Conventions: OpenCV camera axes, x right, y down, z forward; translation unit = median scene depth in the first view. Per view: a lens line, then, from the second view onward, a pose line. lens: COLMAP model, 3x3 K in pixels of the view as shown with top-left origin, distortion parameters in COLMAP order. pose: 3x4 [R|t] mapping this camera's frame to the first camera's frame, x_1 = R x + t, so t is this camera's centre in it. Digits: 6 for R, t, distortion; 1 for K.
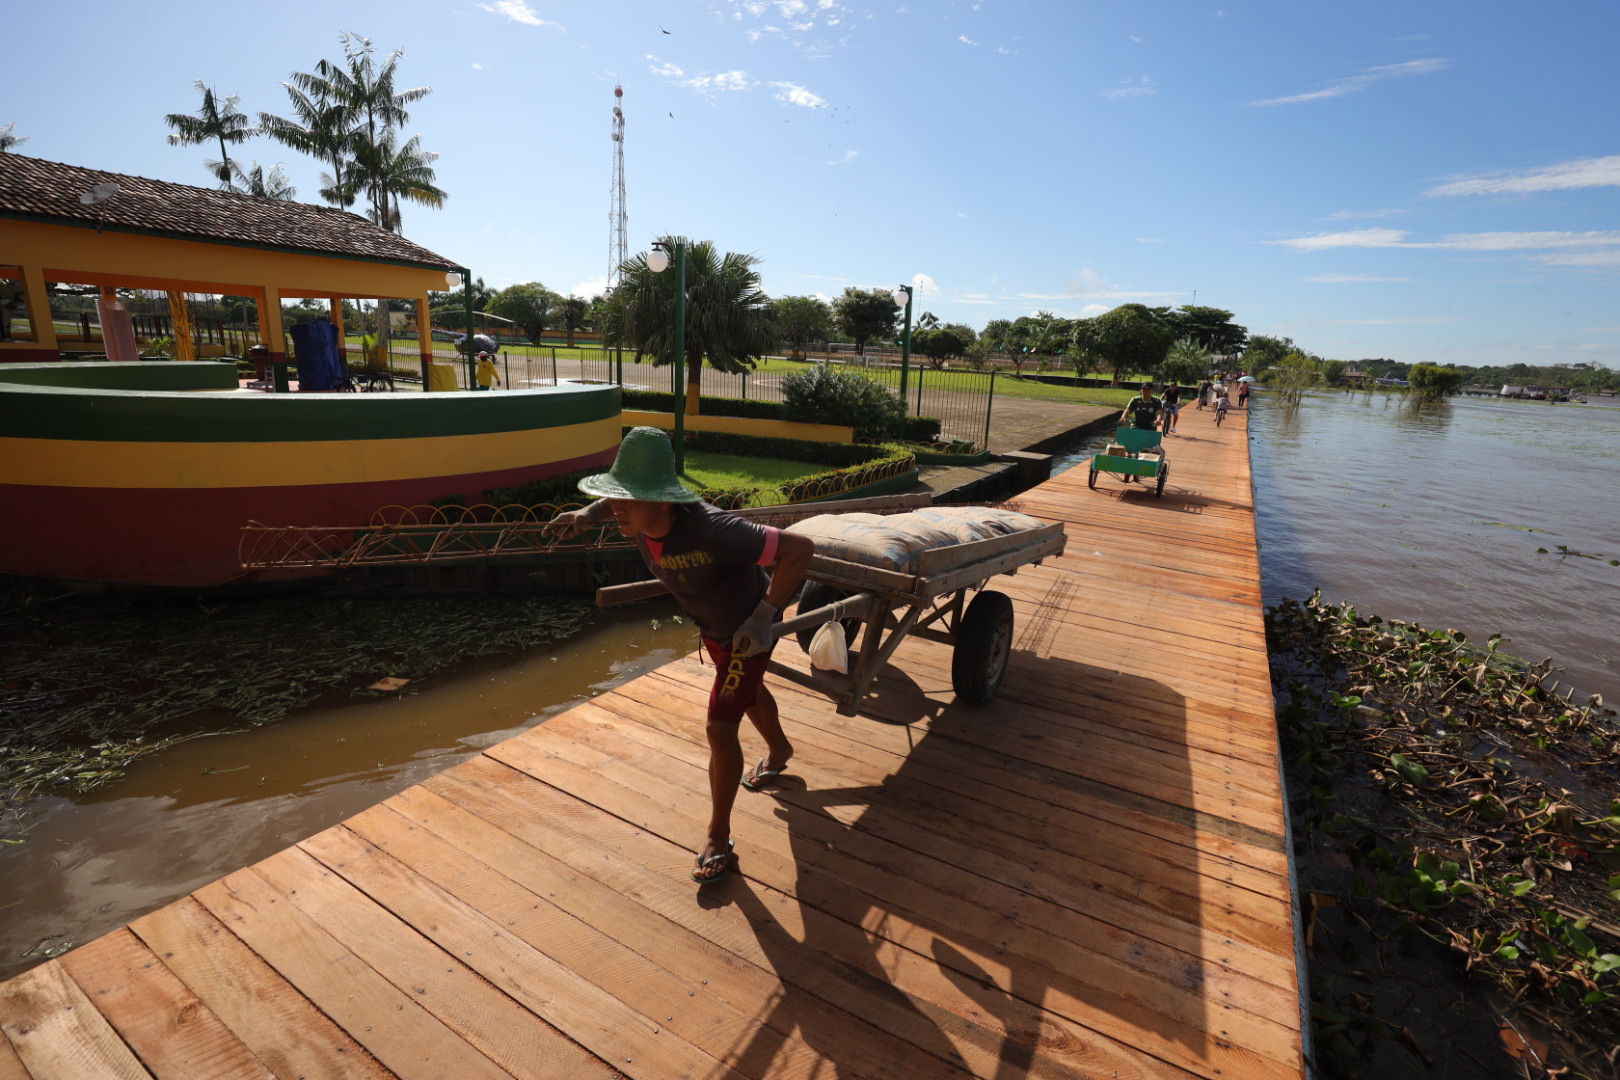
lens RADIAL K [[777.0, 0, 810.0], [0, 777.0, 540.0], [0, 0, 1]] dist [-0.045652, 0.014831]
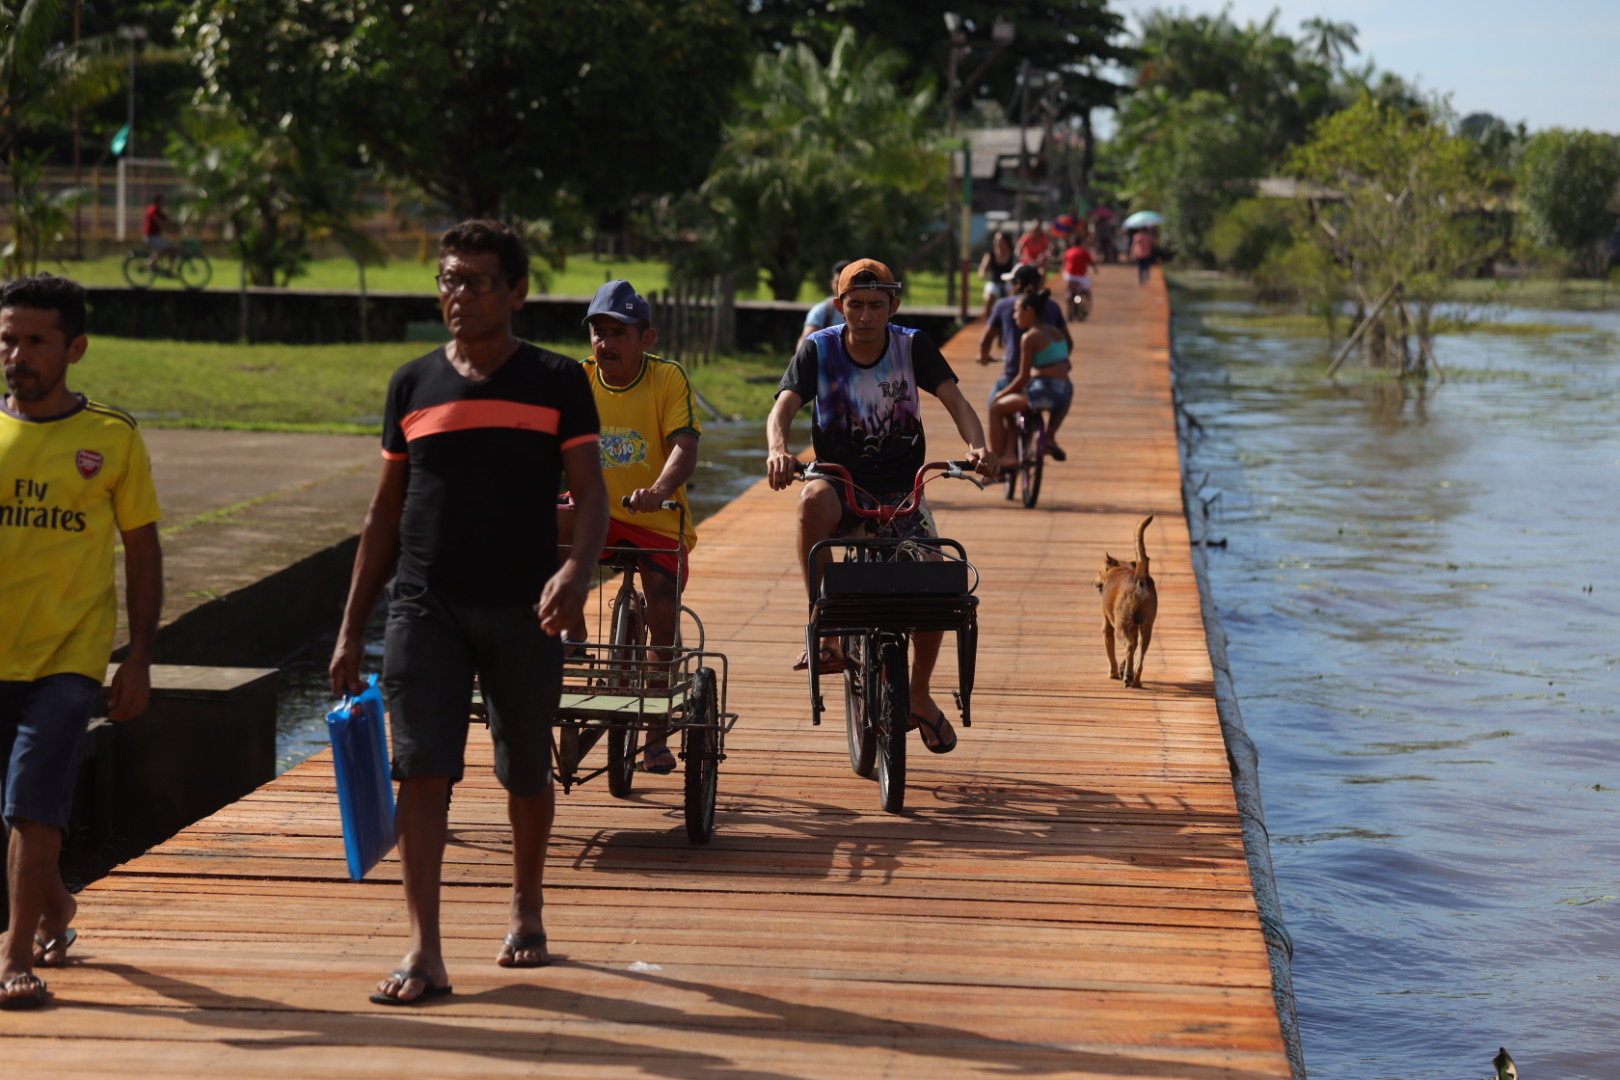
lens RADIAL K [[5278.0, 0, 810.0], [0, 5278.0, 540.0], [0, 0, 1]] dist [0.033853, 1.284074]
pose [[0.902959, -0.060651, 0.425425, -0.057188], [0.130792, 0.981810, -0.137633, 0.026824], [-0.409339, 0.179919, 0.894467, -0.105747]]
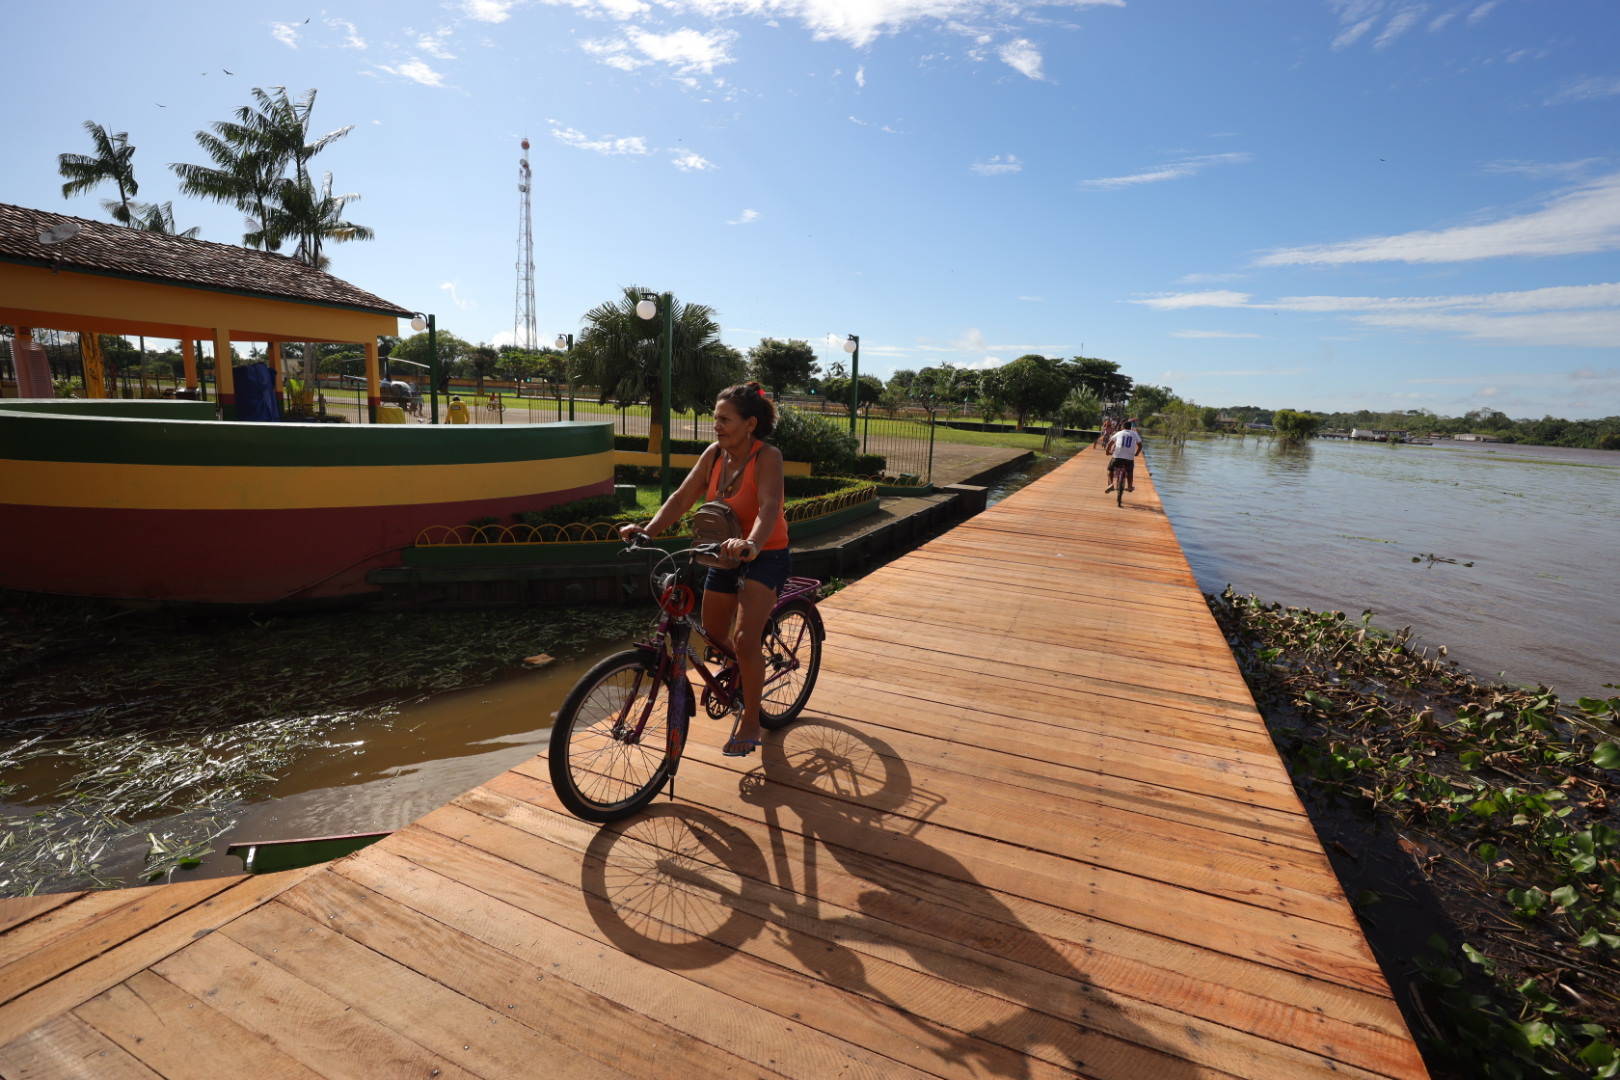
lens RADIAL K [[777.0, 0, 810.0], [0, 777.0, 540.0], [0, 0, 1]] dist [-0.045652, 0.014831]
pose [[0.992837, -0.018818, 0.117984, -0.035602], [0.026026, 0.997868, -0.059855, 0.012849], [-0.116606, 0.062497, 0.991210, -0.033866]]
